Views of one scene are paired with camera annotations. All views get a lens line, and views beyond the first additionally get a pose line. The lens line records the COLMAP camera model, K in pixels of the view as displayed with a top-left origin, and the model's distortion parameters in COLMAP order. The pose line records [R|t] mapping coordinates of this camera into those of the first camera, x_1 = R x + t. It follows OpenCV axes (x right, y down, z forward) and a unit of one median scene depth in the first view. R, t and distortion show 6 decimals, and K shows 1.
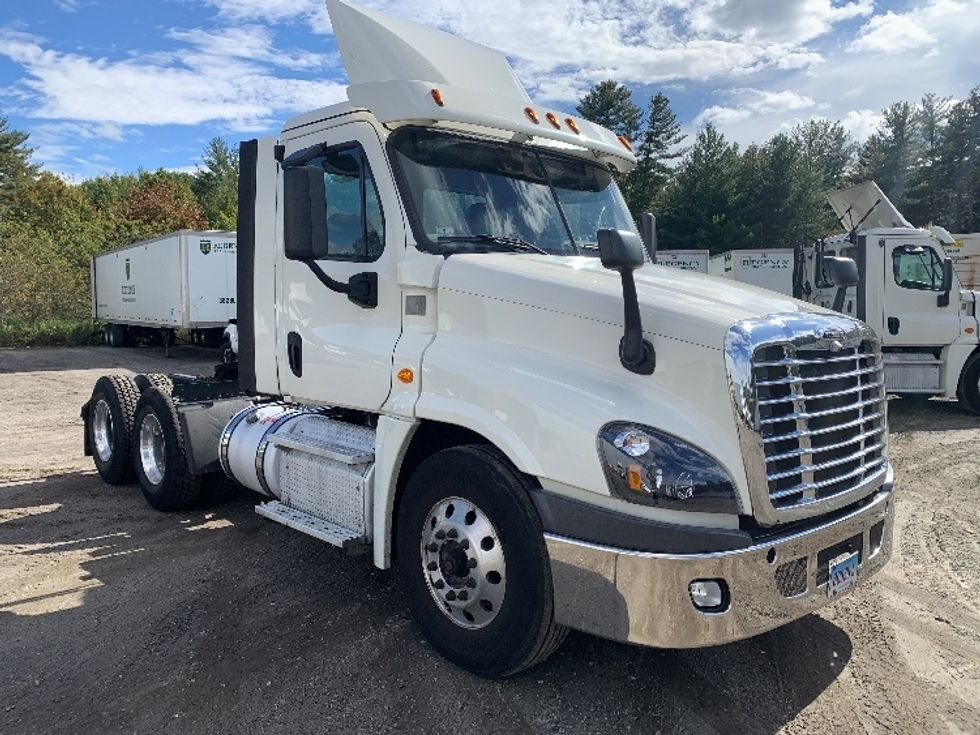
lens RADIAL K [[782.1, 0, 493.2], [0, 782.1, 367.4], [0, 0, 1]] dist [0.013765, -0.010776]
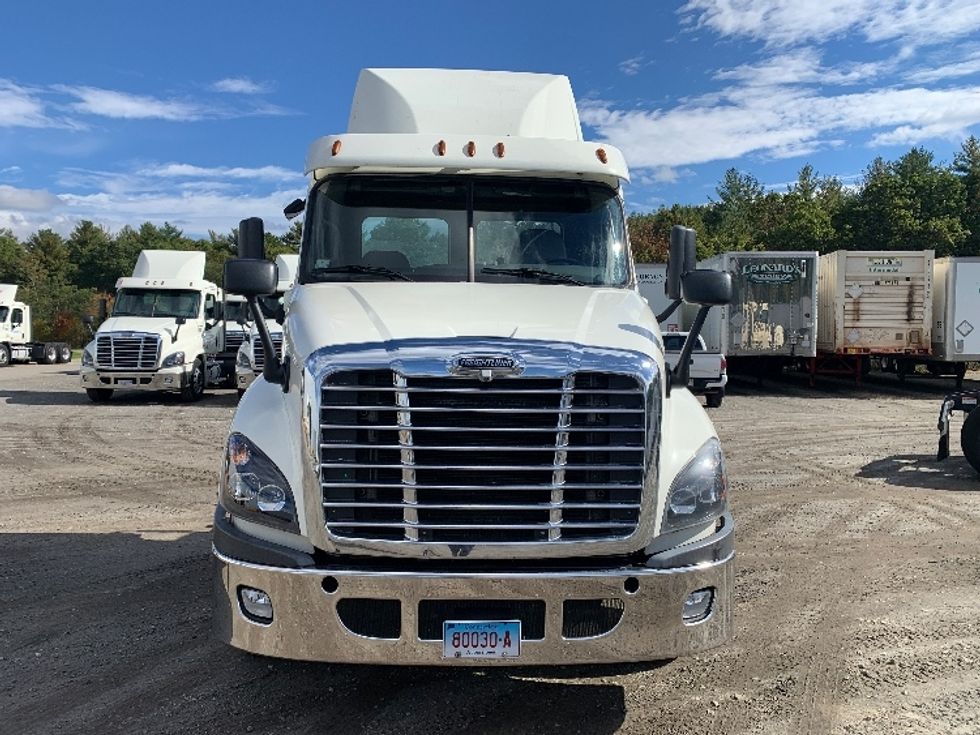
lens RADIAL K [[782.1, 0, 488.3], [0, 782.1, 369.2], [0, 0, 1]] dist [0.013765, -0.010776]
pose [[0.766322, 0.035805, -0.641458, 0.780703], [-0.056649, 0.998323, -0.011952, -0.017948], [0.639954, 0.045497, 0.767065, 0.259062]]
